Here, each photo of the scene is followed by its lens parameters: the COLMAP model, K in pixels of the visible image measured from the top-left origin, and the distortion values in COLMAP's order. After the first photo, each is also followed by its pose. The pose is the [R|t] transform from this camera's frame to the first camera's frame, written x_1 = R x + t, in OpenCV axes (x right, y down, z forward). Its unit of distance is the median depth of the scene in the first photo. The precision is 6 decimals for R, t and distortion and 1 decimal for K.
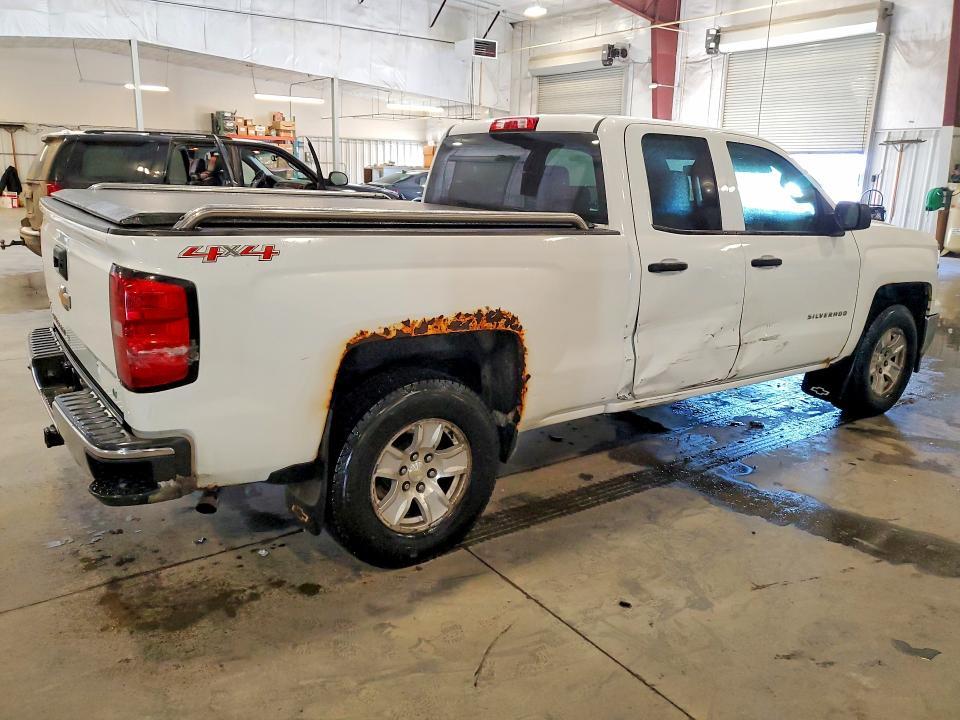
lens RADIAL K [[747.2, 0, 479.7], [0, 747.2, 357.4], [0, 0, 1]] dist [-0.006402, -0.002575]
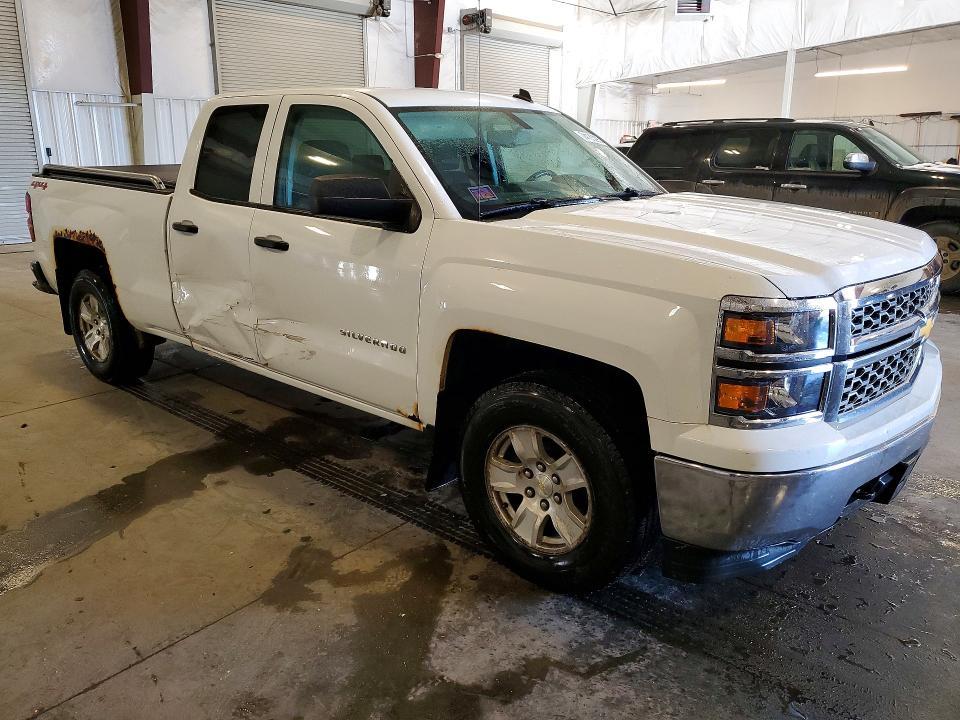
lens RADIAL K [[807.5, 0, 478.8], [0, 807.5, 361.2], [0, 0, 1]] dist [-0.023420, 0.003674]
pose [[0.197136, 0.236187, -0.951500, 1.370233], [-0.231536, 0.954308, 0.188913, -0.231934], [0.952643, 0.183065, 0.242814, 1.040931]]
